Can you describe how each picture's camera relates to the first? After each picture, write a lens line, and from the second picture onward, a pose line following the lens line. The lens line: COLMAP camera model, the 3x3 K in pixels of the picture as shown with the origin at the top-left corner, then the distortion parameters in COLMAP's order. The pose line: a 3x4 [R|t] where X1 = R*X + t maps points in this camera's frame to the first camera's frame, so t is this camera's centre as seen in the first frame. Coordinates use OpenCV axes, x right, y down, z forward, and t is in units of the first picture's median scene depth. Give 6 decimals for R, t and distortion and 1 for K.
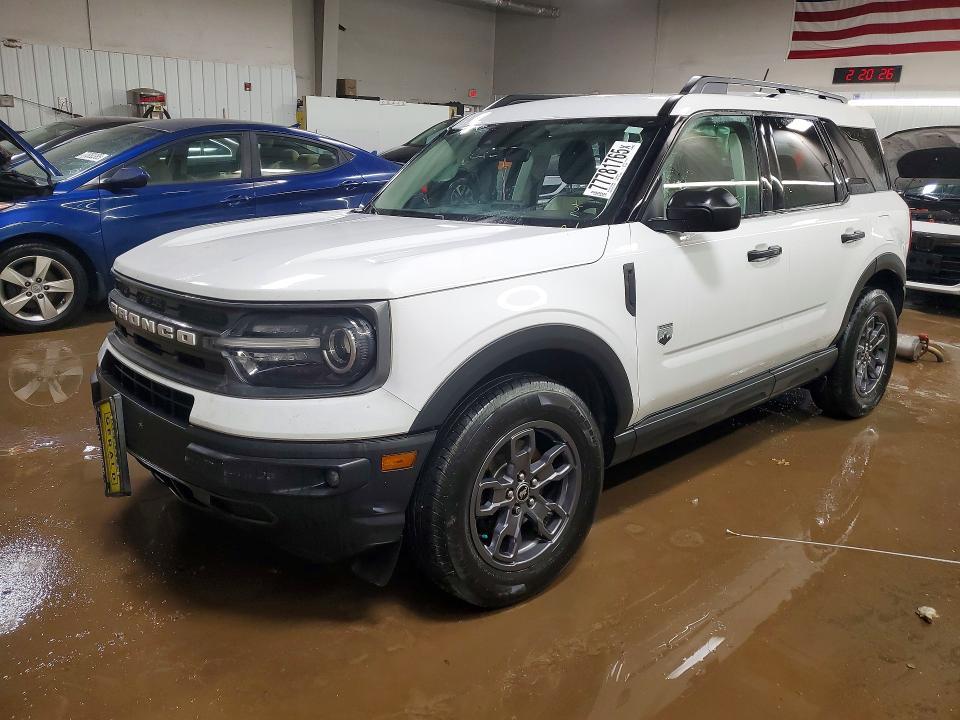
lens RADIAL K [[775.8, 0, 476.7], [0, 775.8, 352.5], [0, 0, 1]] dist [0.004008, -0.008484]
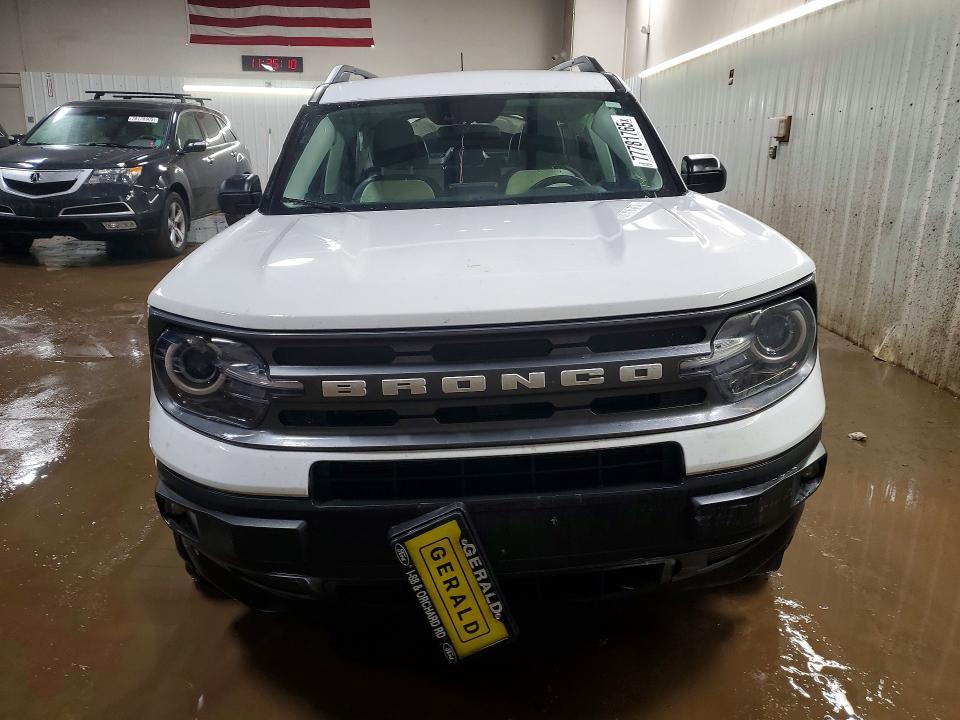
lens RADIAL K [[775.8, 0, 478.9], [0, 775.8, 365.9], [0, 0, 1]] dist [0.004008, -0.008484]
pose [[0.603461, -0.237550, 0.761187, -0.721298], [0.217454, 0.967439, 0.129521, -0.108568], [-0.767170, 0.087362, 0.635467, 0.453236]]
